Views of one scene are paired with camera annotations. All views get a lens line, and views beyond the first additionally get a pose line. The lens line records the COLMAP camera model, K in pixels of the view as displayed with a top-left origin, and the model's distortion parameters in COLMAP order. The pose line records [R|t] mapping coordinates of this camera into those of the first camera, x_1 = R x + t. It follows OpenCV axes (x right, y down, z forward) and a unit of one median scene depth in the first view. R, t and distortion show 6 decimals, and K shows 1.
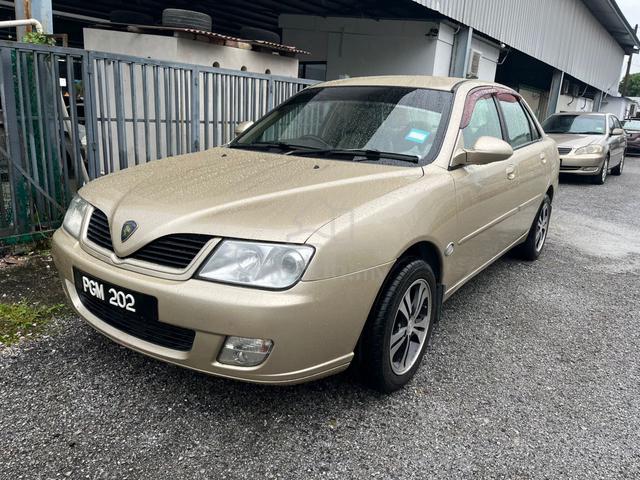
lens RADIAL K [[501.9, 0, 320.0], [0, 501.9, 240.0], [0, 0, 1]] dist [-0.001511, -0.000660]
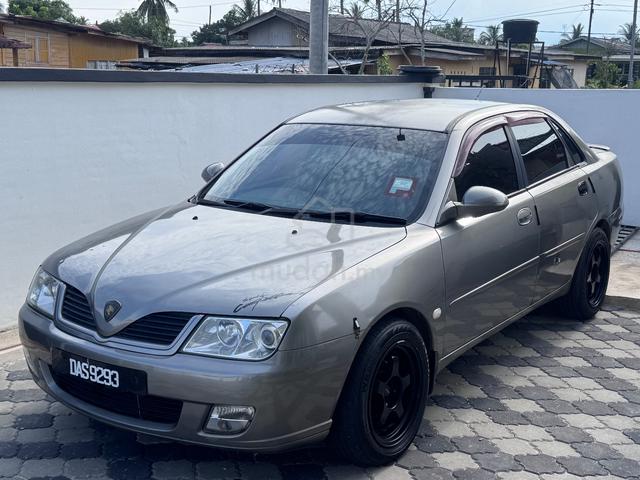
lens RADIAL K [[746.4, 0, 320.0], [0, 746.4, 240.0], [0, 0, 1]] dist [-0.003576, -0.016787]
pose [[0.999345, -0.035538, 0.006795, 0.044312], [0.035920, 0.997010, -0.068421, -0.041279], [-0.004343, 0.068621, 0.997633, -0.561851]]
